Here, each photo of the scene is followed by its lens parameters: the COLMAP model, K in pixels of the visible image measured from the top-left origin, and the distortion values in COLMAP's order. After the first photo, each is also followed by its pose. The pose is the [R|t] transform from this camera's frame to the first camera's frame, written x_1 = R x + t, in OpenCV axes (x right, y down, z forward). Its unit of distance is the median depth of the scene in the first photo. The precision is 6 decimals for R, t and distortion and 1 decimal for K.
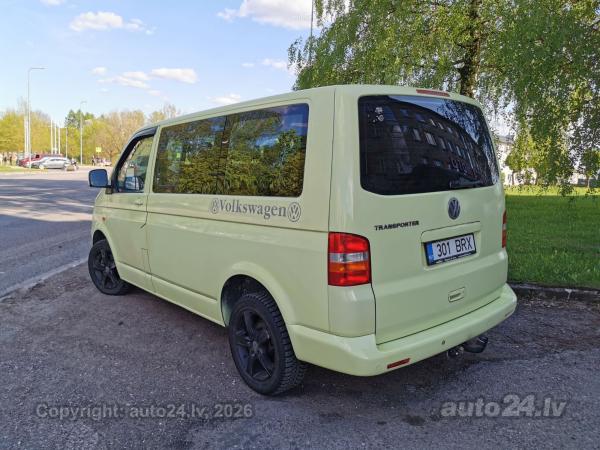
lens RADIAL K [[469.2, 0, 301.5], [0, 469.2, 225.6], [0, 0, 1]] dist [0.012886, -0.004146]
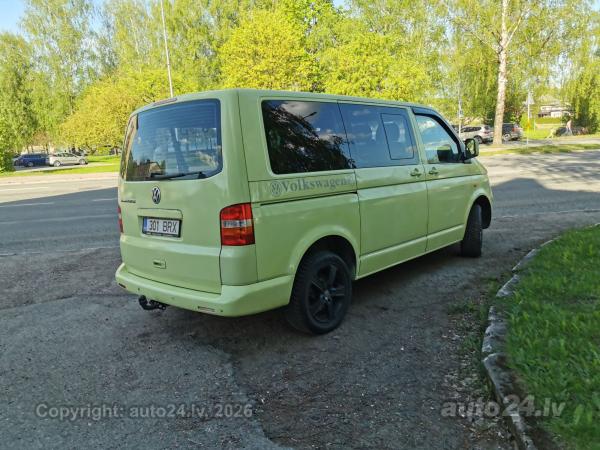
lens RADIAL K [[469.2, 0, 301.4], [0, 469.2, 227.3], [0, 0, 1]] dist [0.012886, -0.004146]
pose [[0.135235, 0.162547, -0.977389, 1.673914], [-0.068554, 0.985622, 0.154430, -0.178794], [0.988439, 0.046120, 0.144434, 1.241817]]
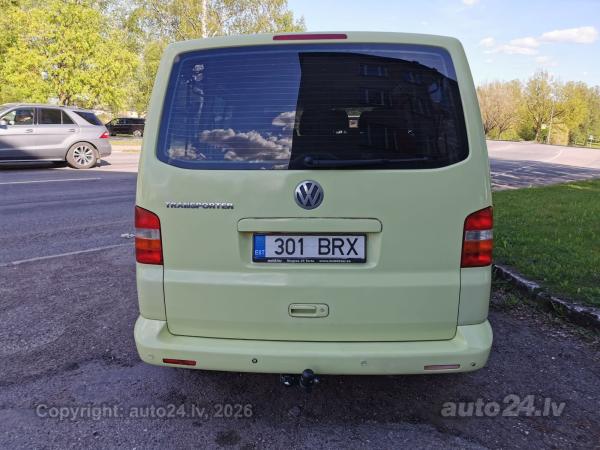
lens RADIAL K [[469.2, 0, 300.5], [0, 469.2, 221.7], [0, 0, 1]] dist [0.012886, -0.004146]
pose [[0.740177, 0.138081, -0.658082, 0.828926], [-0.104718, 0.990418, 0.090032, -0.061389], [0.664208, 0.002273, 0.747544, 0.449888]]
